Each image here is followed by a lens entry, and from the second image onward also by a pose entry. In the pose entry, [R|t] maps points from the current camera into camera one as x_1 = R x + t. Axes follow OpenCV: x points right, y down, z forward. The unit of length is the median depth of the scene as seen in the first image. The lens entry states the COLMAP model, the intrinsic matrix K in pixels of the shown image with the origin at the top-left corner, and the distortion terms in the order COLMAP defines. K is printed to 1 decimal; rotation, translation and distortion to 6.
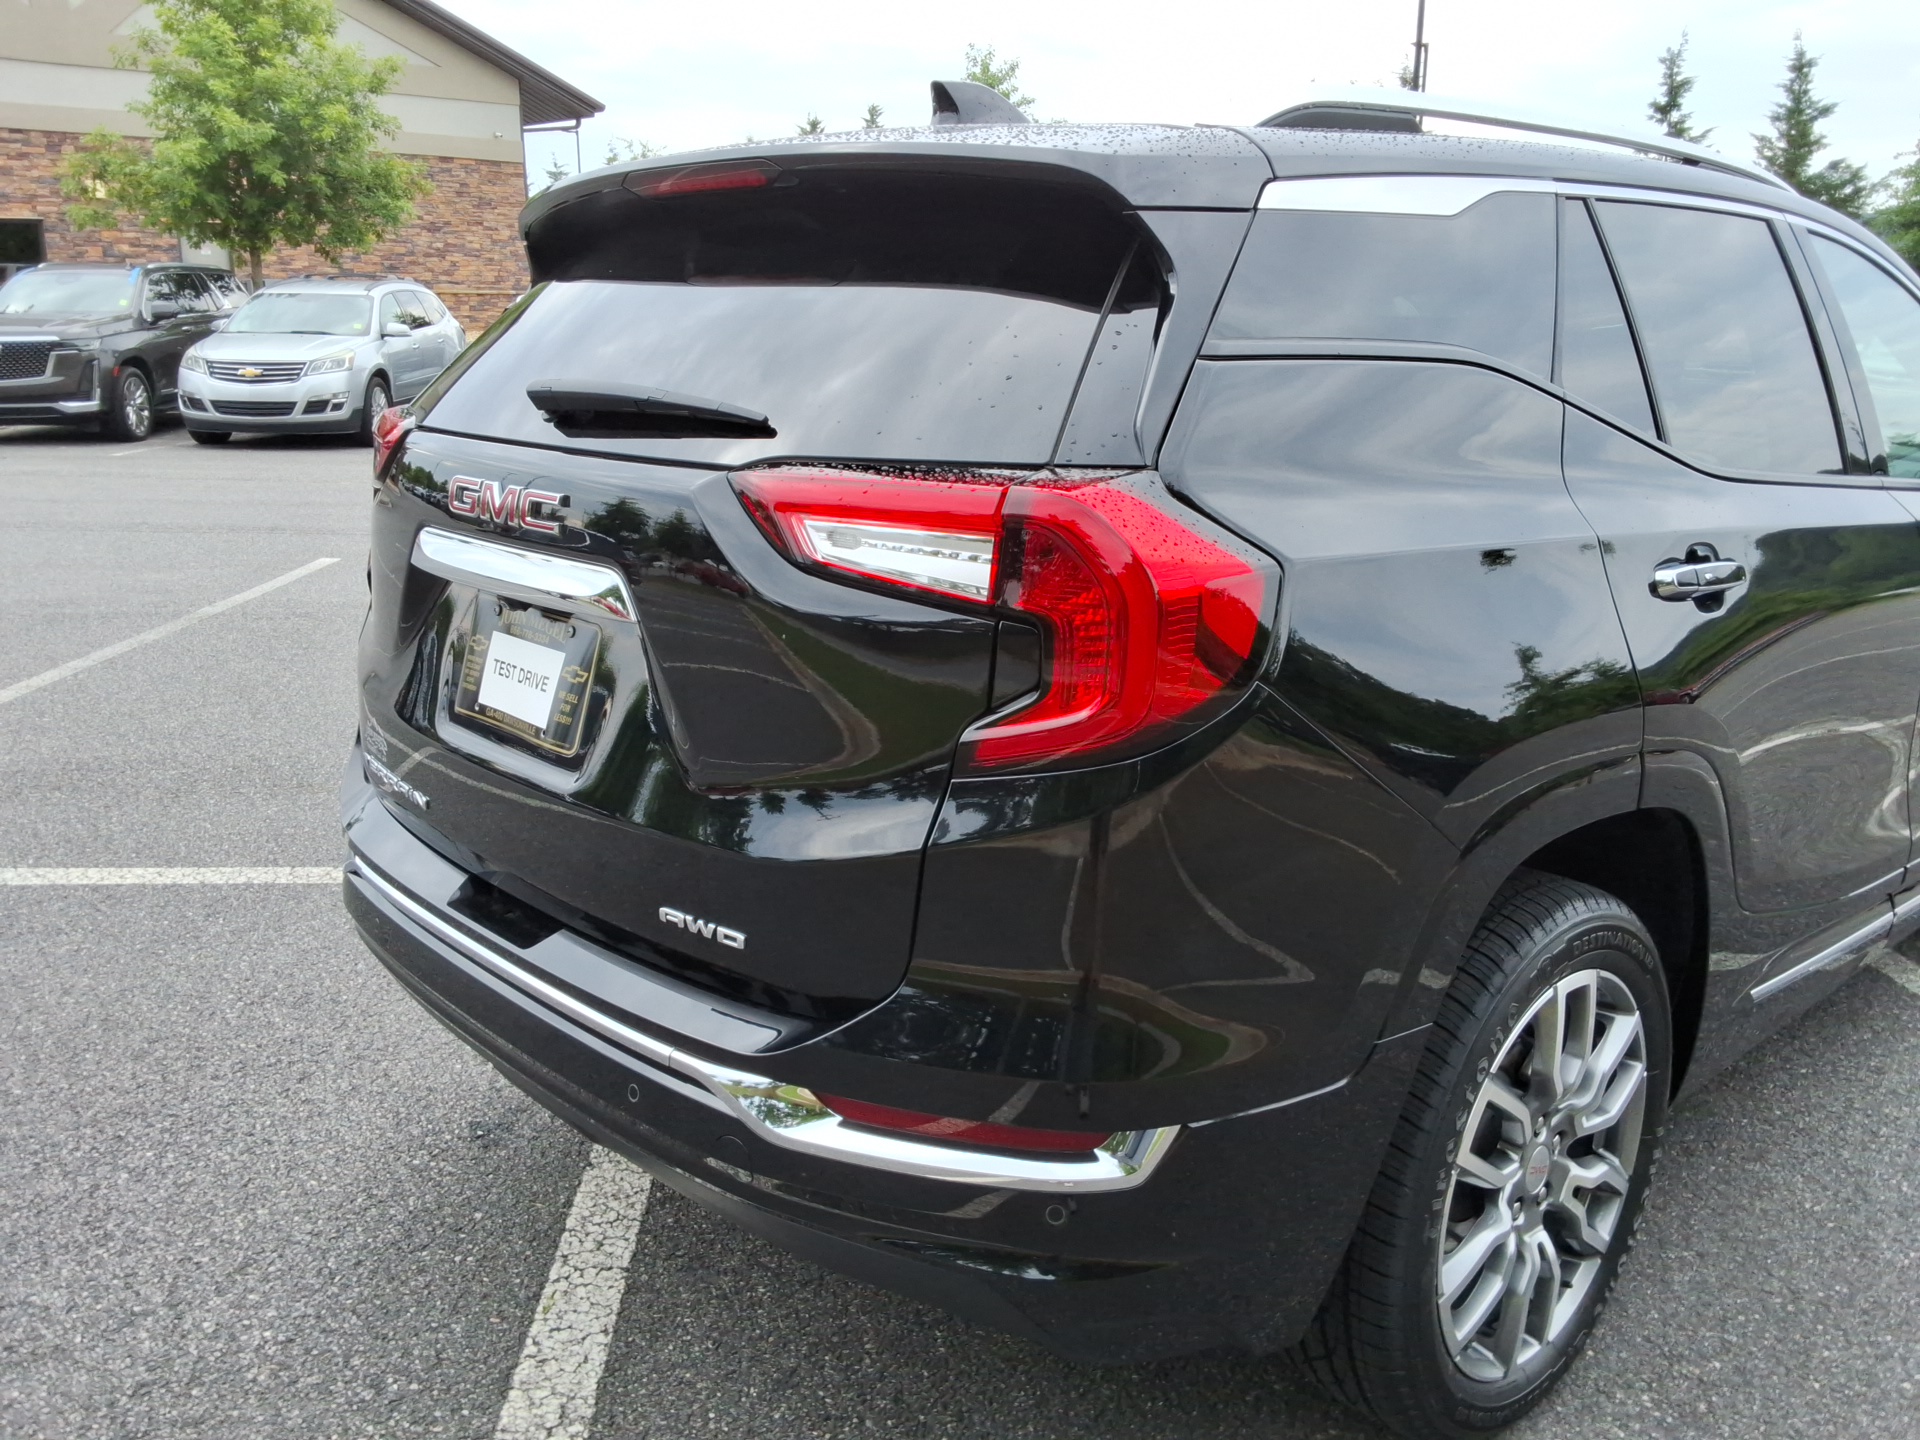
lens RADIAL K [[1541.2, 0, 971.6], [0, 1541.2, 701.8], [0, 0, 1]] dist [0.115288, -0.185507]
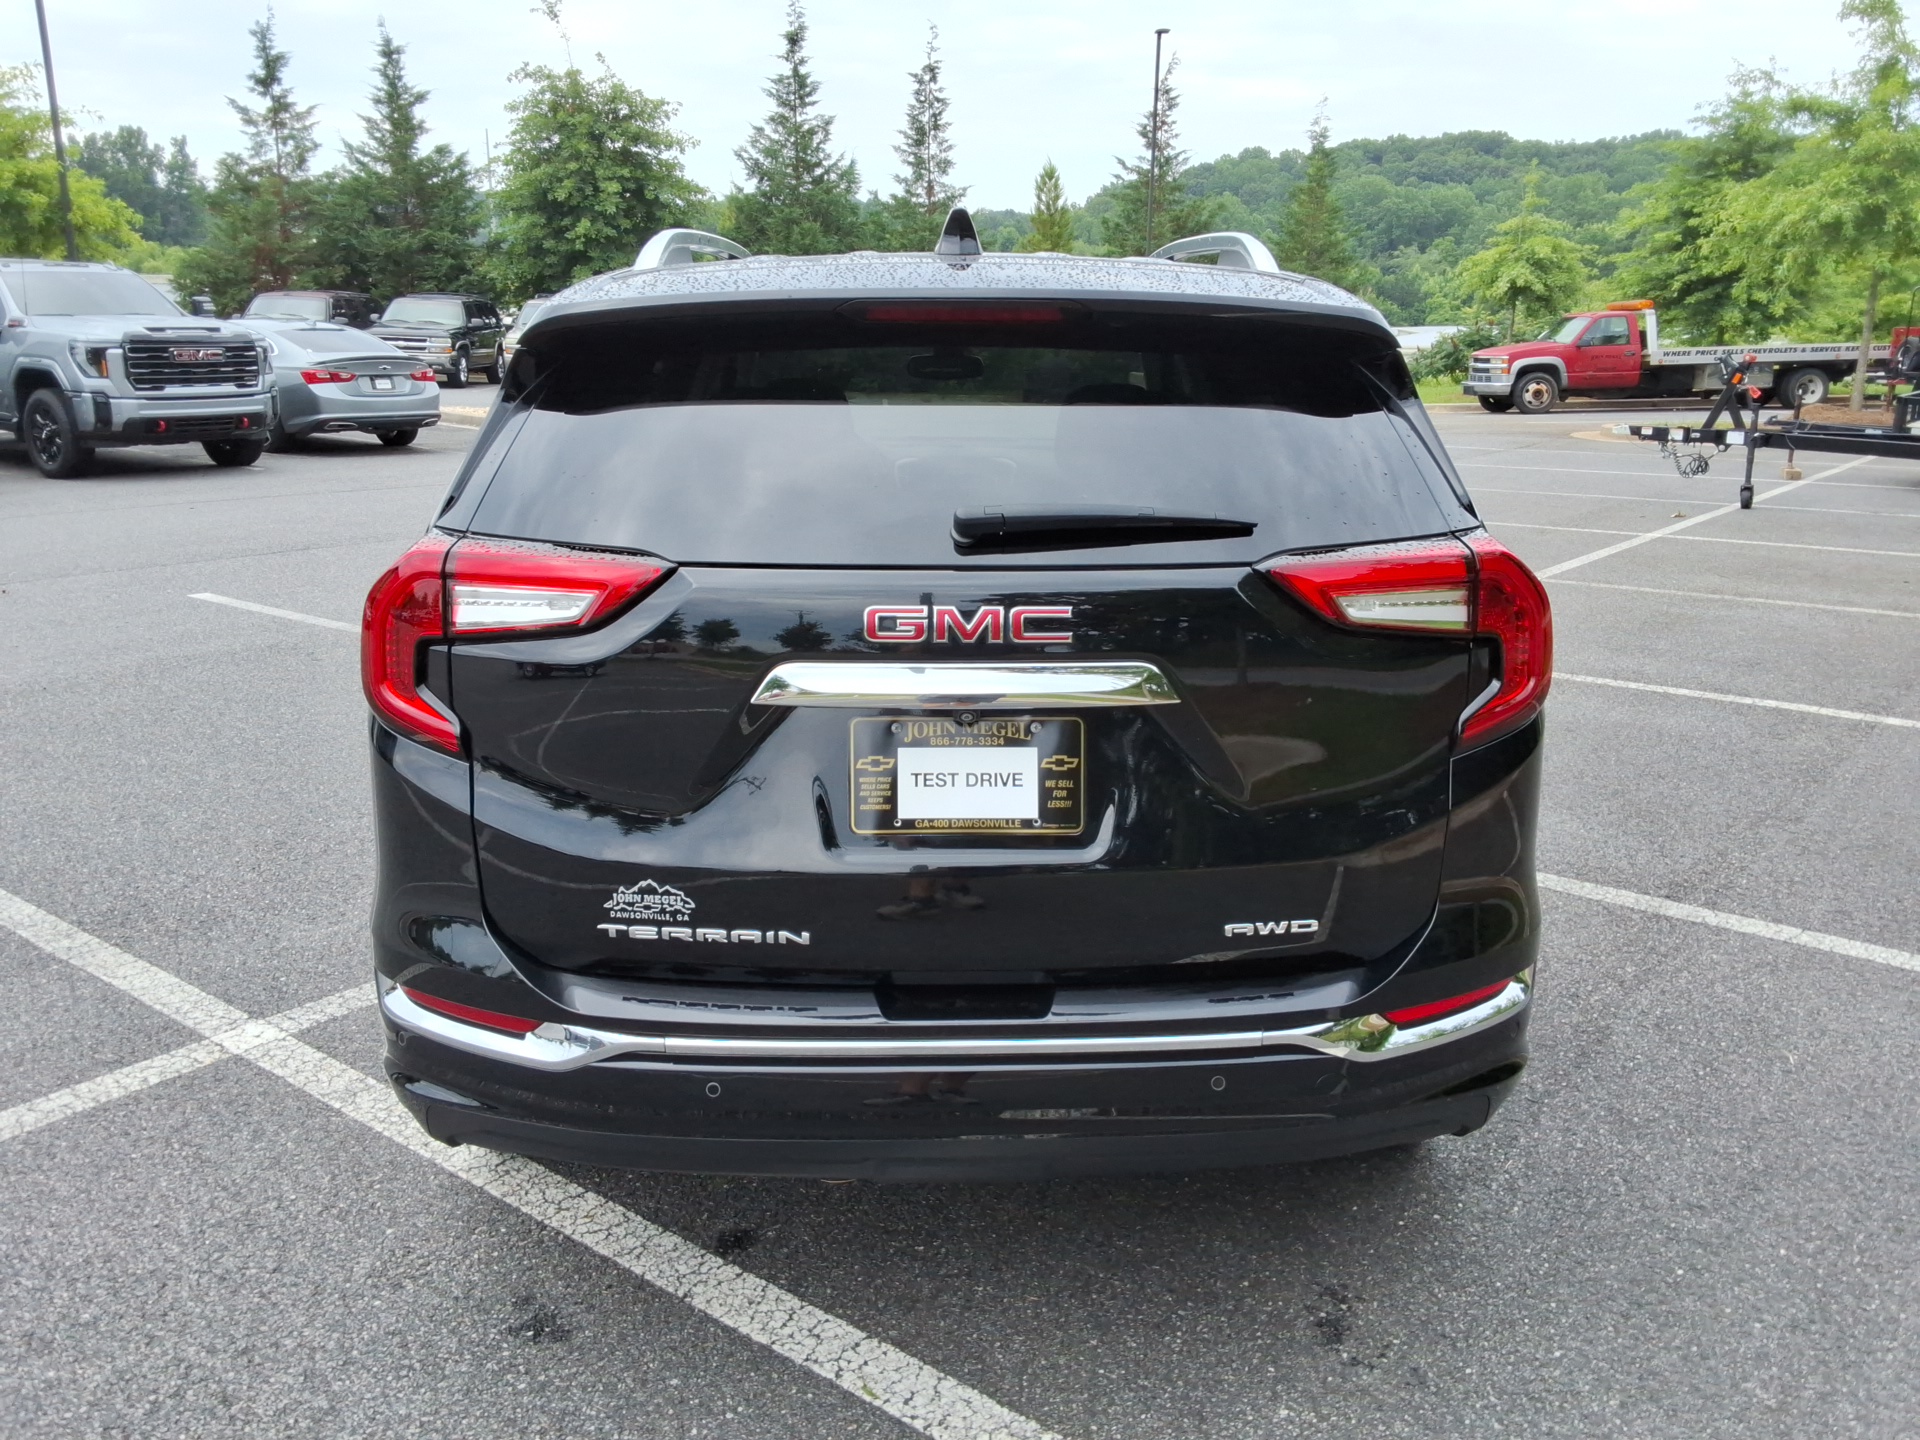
lens RADIAL K [[1541.2, 0, 971.6], [0, 1541.2, 701.8], [0, 0, 1]] dist [0.115288, -0.185507]
pose [[0.666827, -0.192135, 0.720018, -0.868039], [0.177295, 0.979352, 0.097141, -0.143471], [-0.723815, 0.062879, 0.687123, 0.217513]]
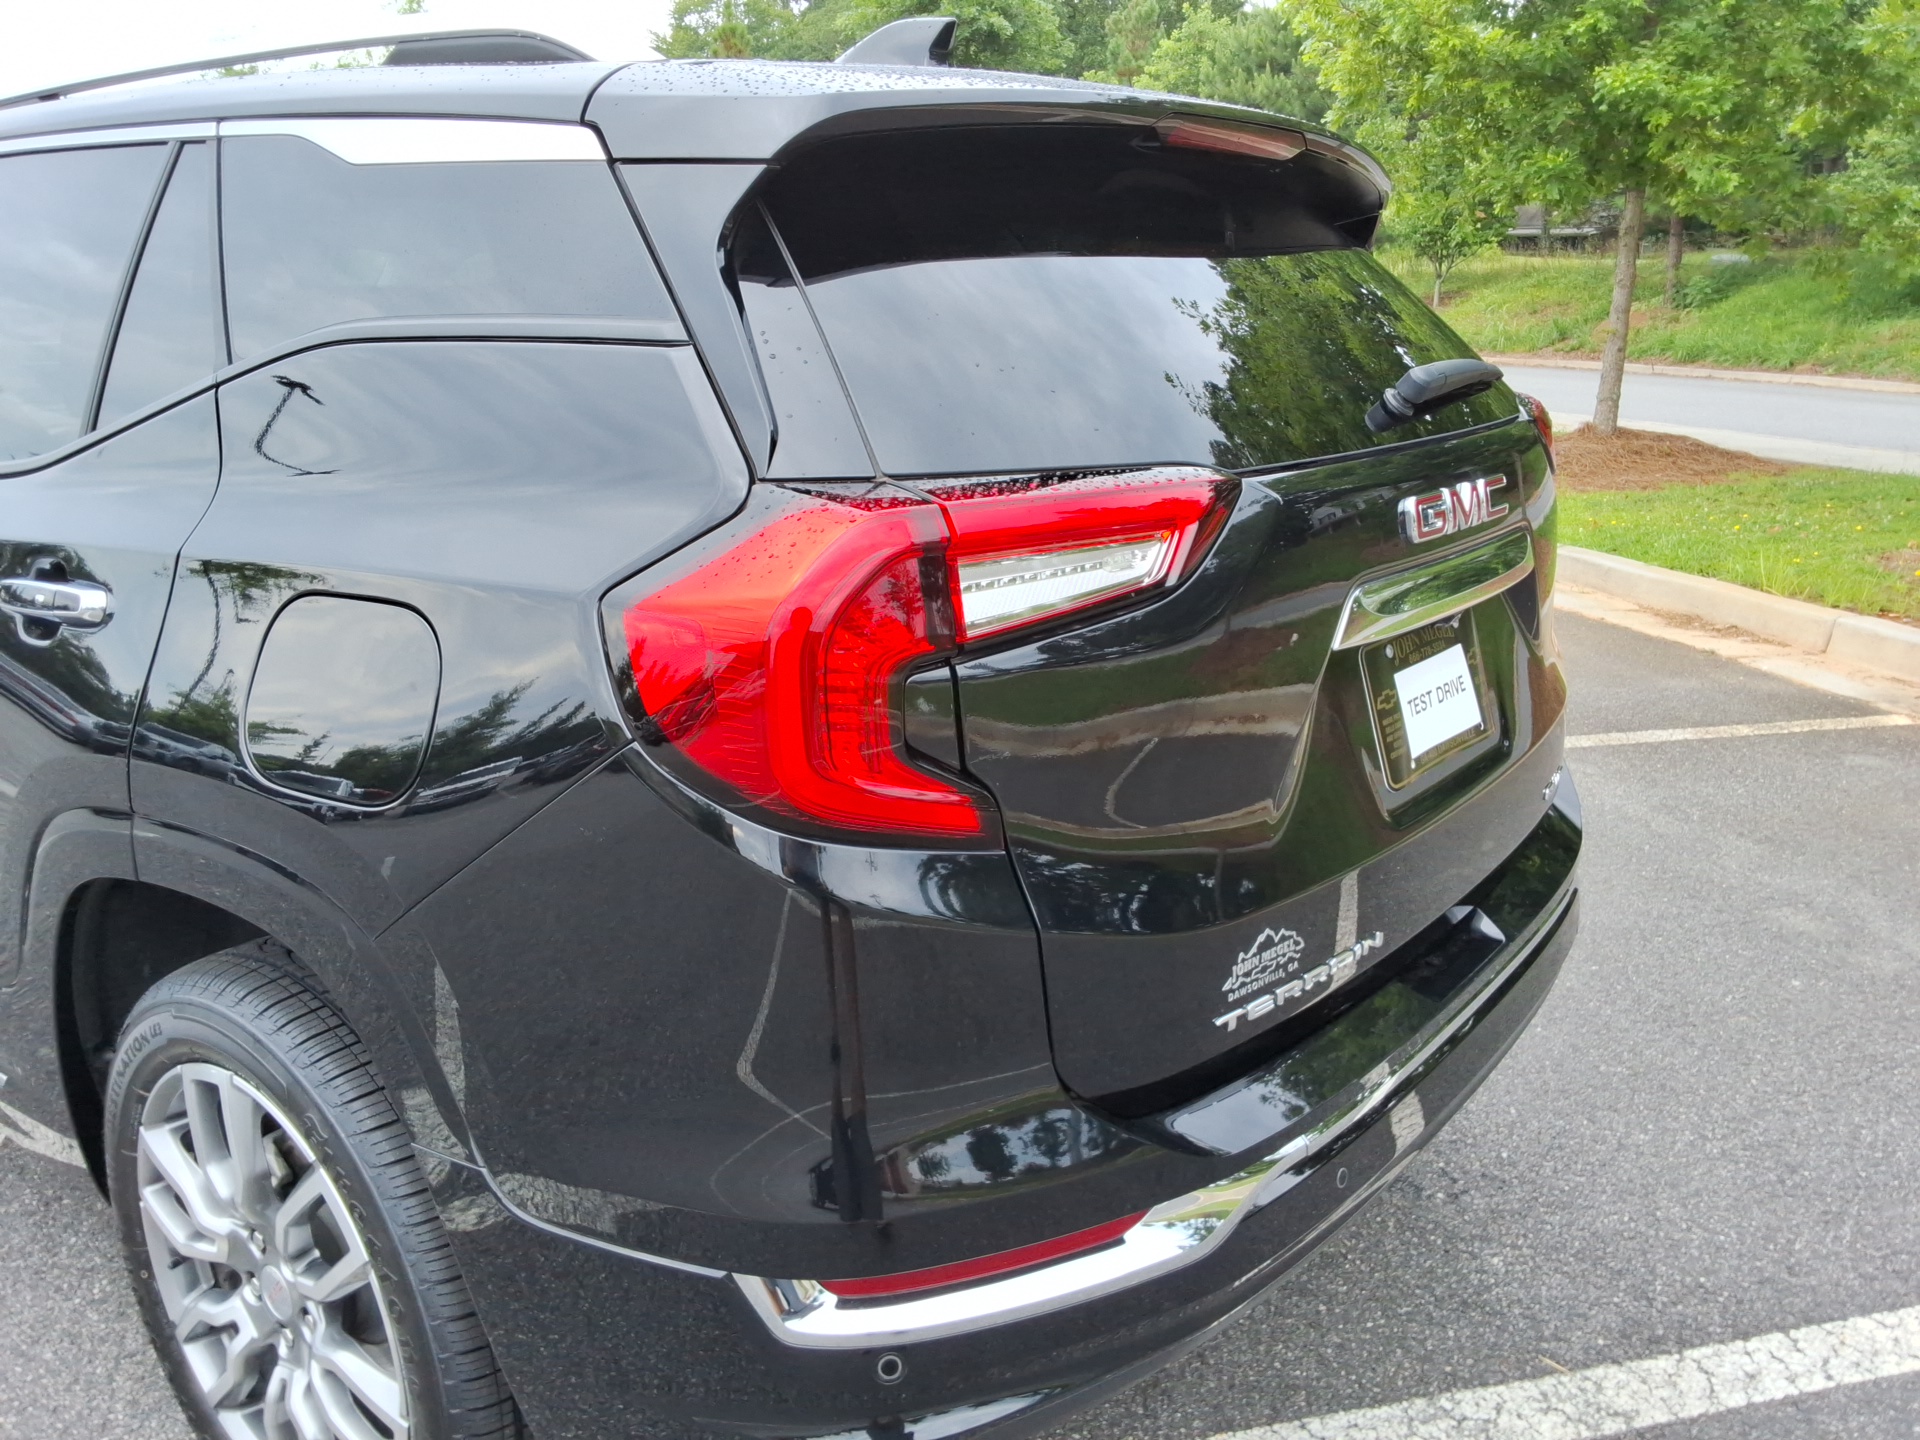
lens RADIAL K [[1550.4, 0, 978.9], [0, 1550.4, 691.3], [0, 0, 1]] dist [0.107984, -0.167660]
pose [[-0.172221, -0.258582, 0.950513, -0.923938], [0.228518, 0.928119, 0.293895, -0.290739], [-0.958186, 0.267824, -0.100751, 1.118726]]
